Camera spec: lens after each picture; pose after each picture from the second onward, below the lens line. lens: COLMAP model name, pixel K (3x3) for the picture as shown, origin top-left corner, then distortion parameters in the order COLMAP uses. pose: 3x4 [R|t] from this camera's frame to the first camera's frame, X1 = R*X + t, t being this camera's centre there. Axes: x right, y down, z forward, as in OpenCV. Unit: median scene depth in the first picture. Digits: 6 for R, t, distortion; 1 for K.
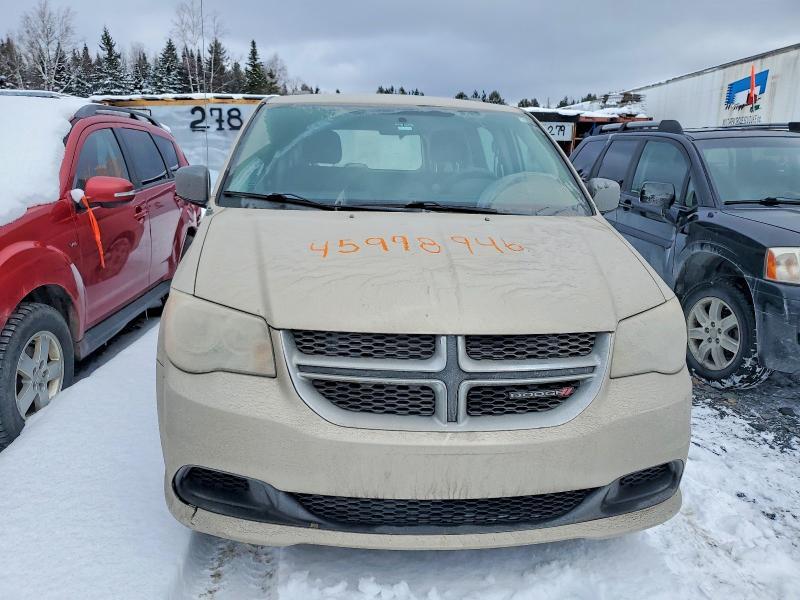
lens RADIAL K [[618.1, 0, 393.3], [0, 618.1, 299.7], [0, 0, 1]] dist [0.026093, -0.011432]
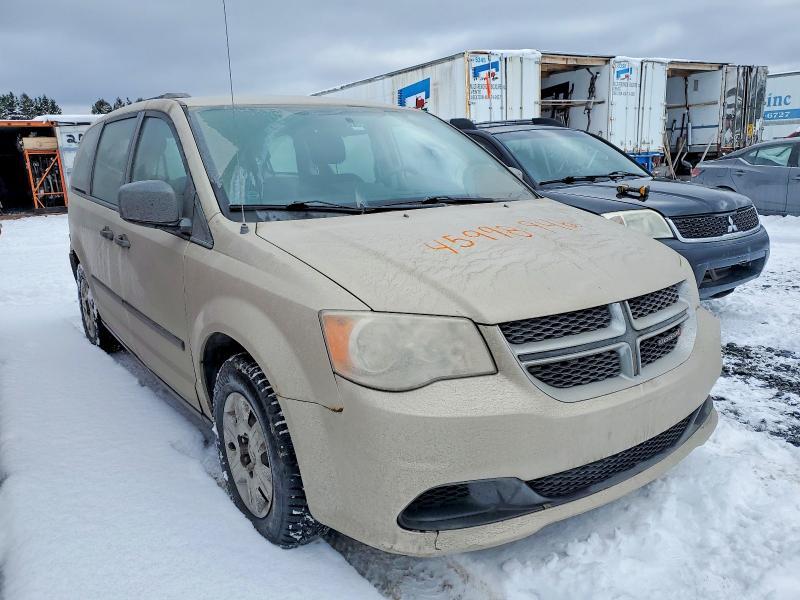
lens RADIAL K [[618.1, 0, 393.7], [0, 618.1, 302.7], [0, 0, 1]] dist [0.026093, -0.011432]
pose [[0.862443, -0.167112, 0.477772, -0.439819], [0.169449, 0.984784, 0.038573, -0.029637], [-0.476949, 0.047691, 0.877636, 0.110307]]
